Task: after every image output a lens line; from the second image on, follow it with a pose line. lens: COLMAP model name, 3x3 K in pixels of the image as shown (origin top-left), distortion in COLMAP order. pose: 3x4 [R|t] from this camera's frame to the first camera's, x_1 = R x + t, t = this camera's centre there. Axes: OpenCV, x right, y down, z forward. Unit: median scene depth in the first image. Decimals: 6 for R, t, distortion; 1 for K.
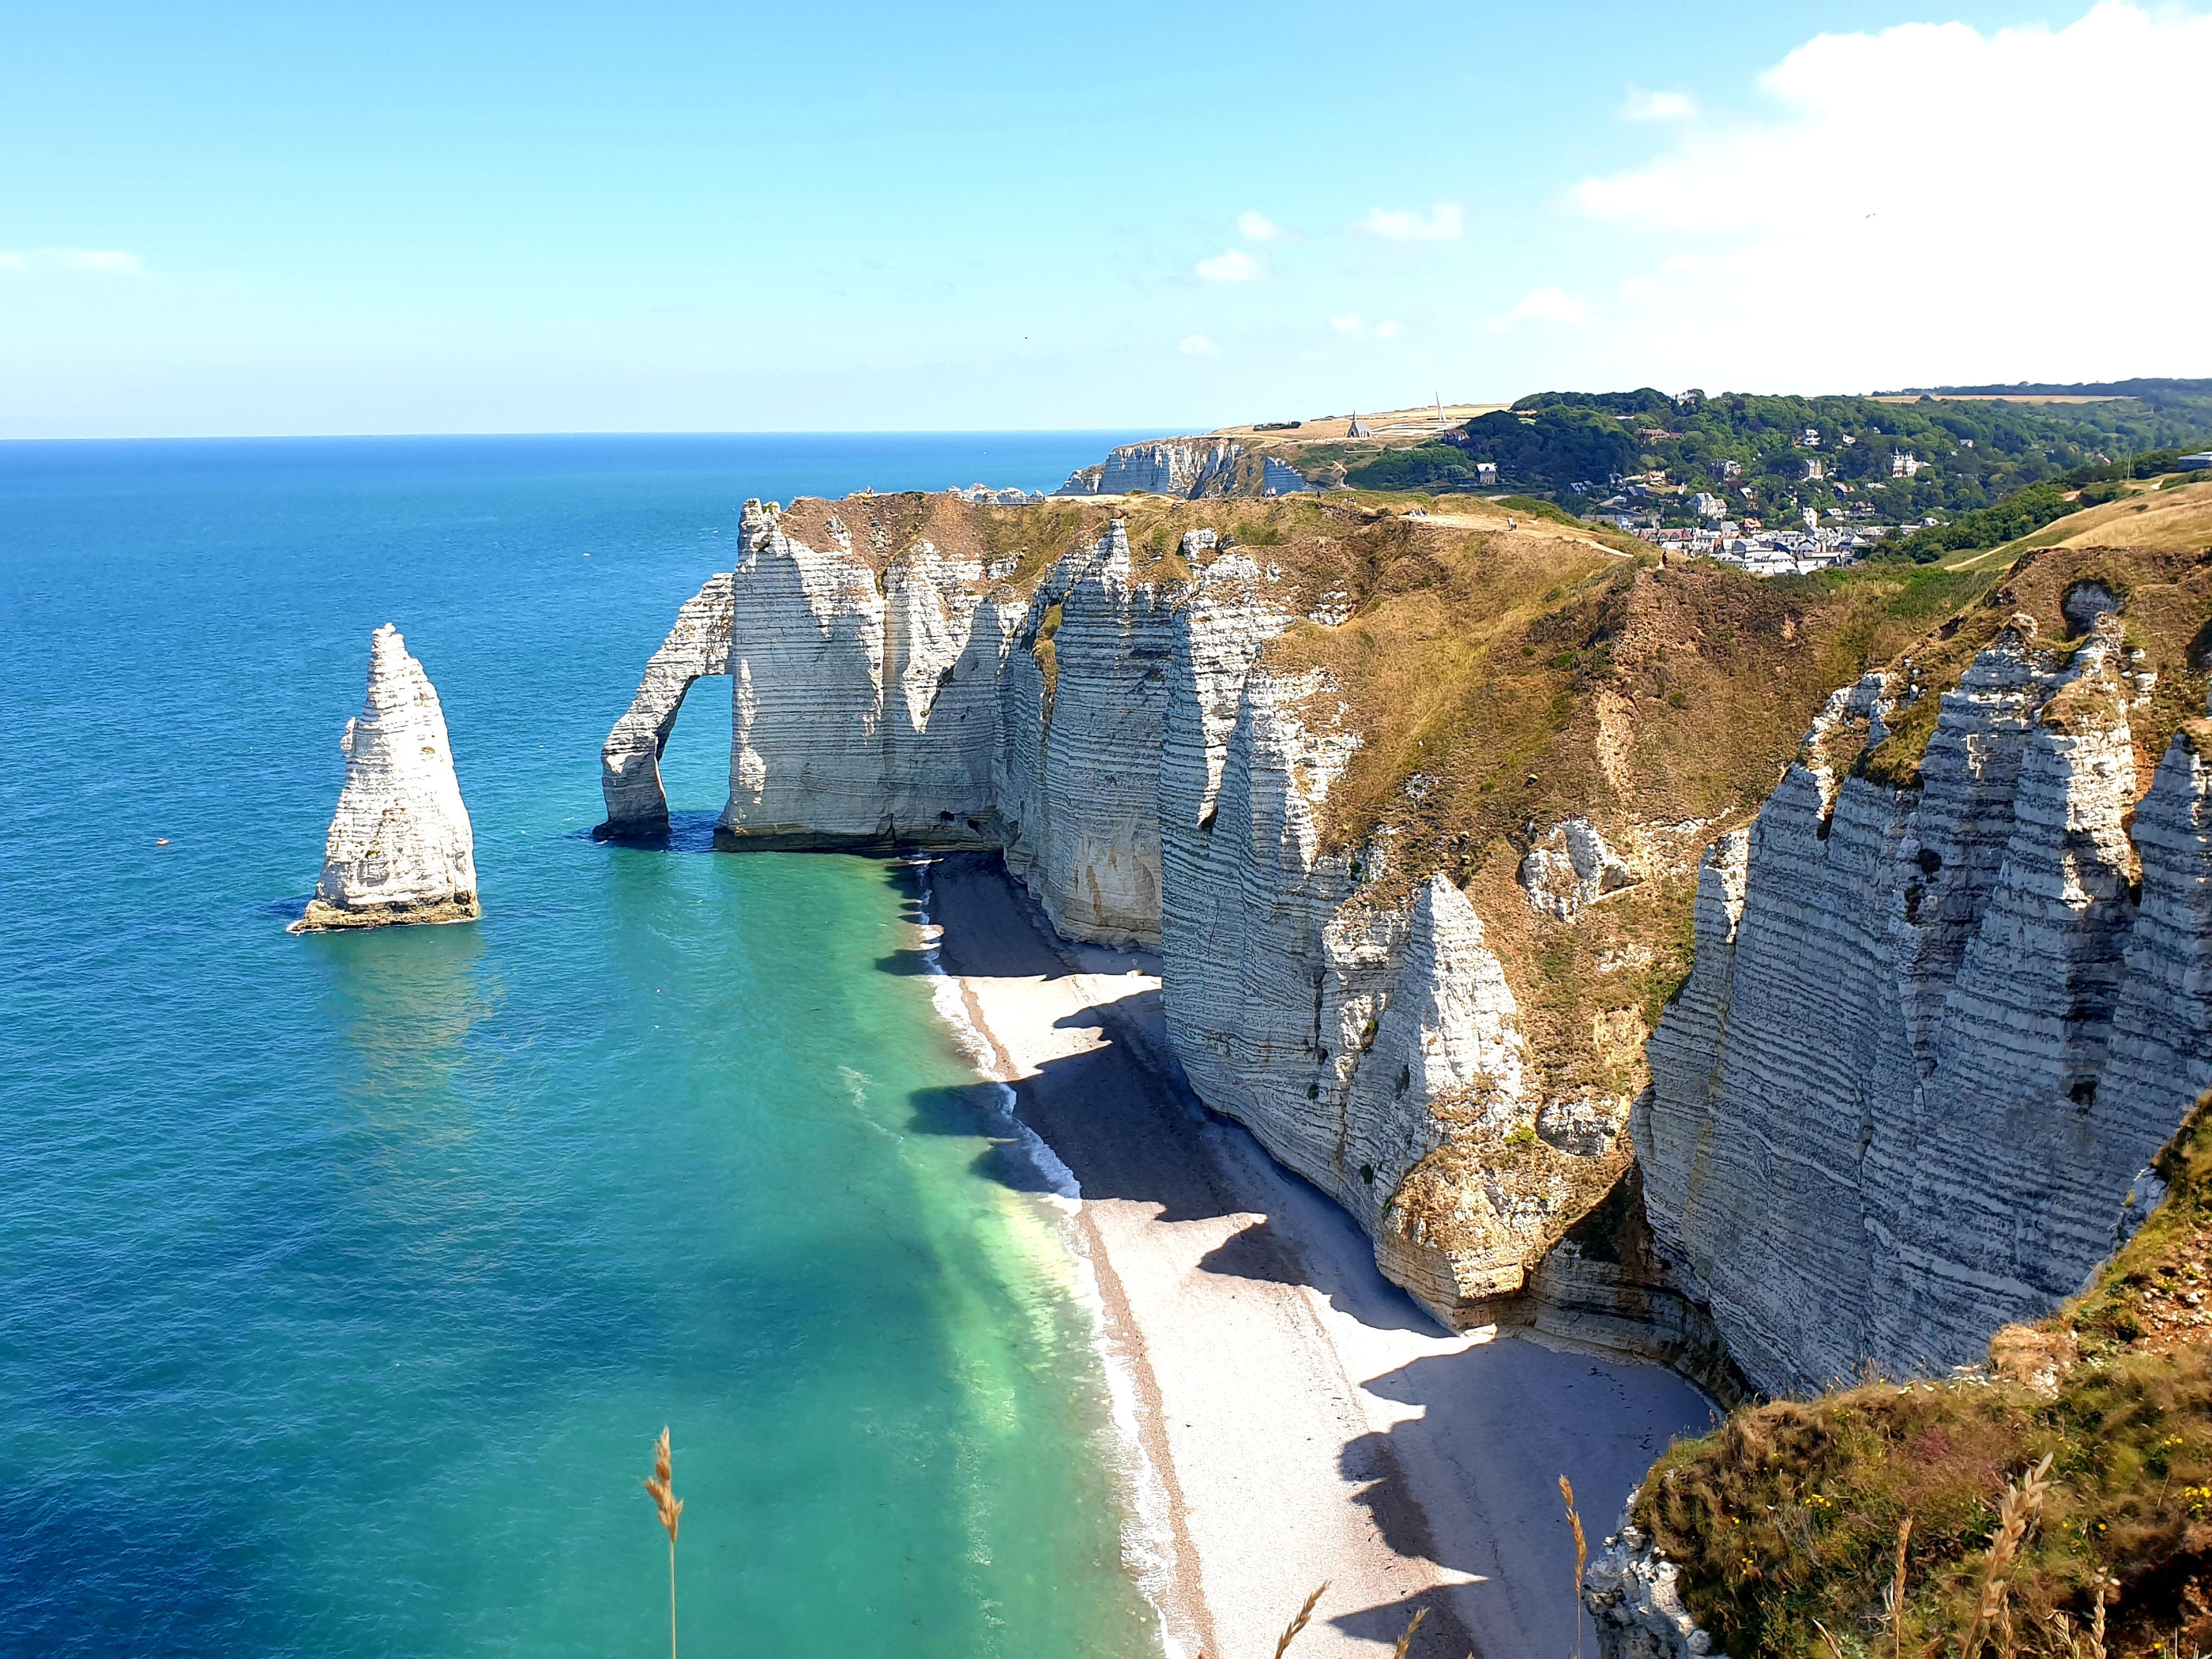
lens RADIAL K [[2100.5, 0, 1106.0], [0, 2100.5, 829.5], [0, 0, 1]] dist [0.123578, -0.400028]
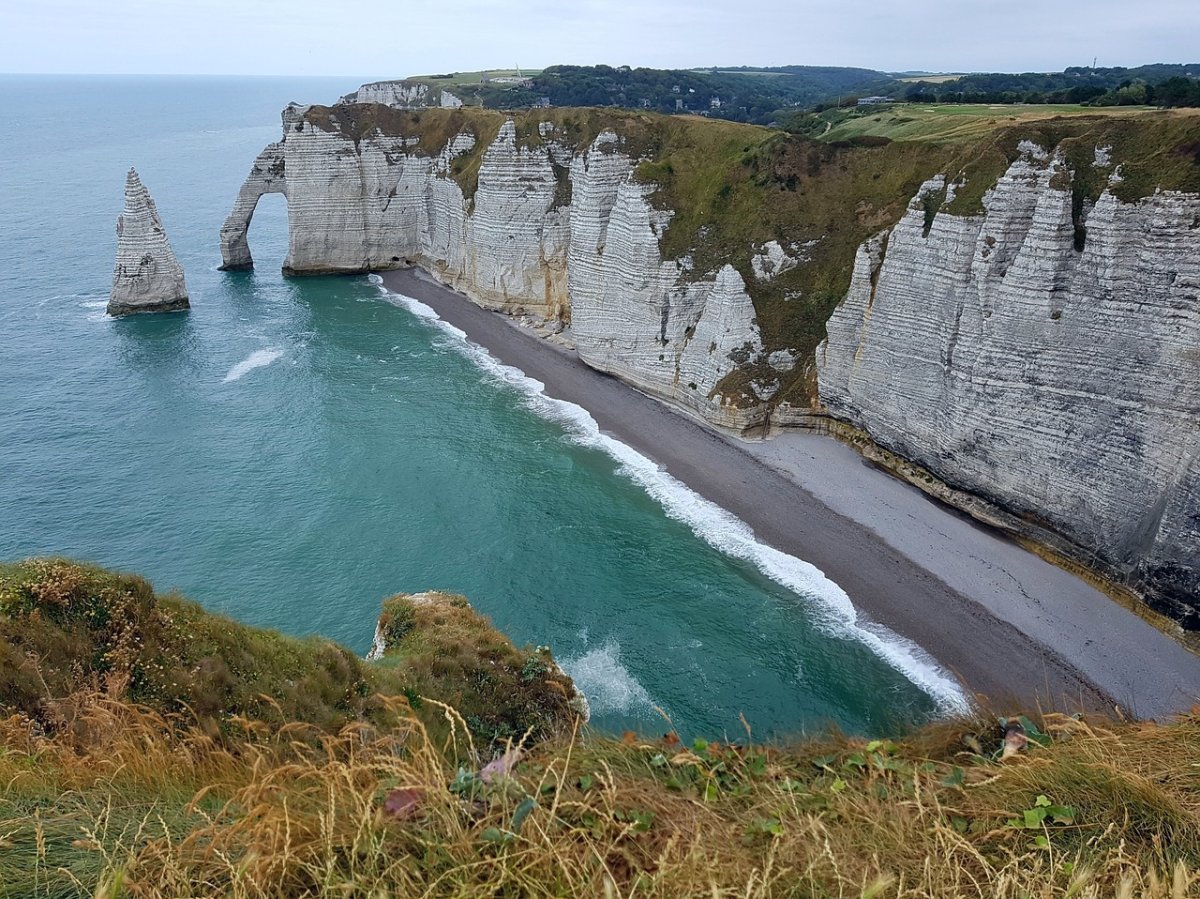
lens RADIAL K [[944.0, 0, 600.0], [0, 944.0, 449.5], [0, 0, 1]] dist [0.085637, -0.118697]
pose [[0.951310, -0.086642, 0.295807, -0.323949], [0.032222, 0.982377, 0.184114, 0.023712], [-0.306545, -0.165618, 0.937337, -0.051958]]
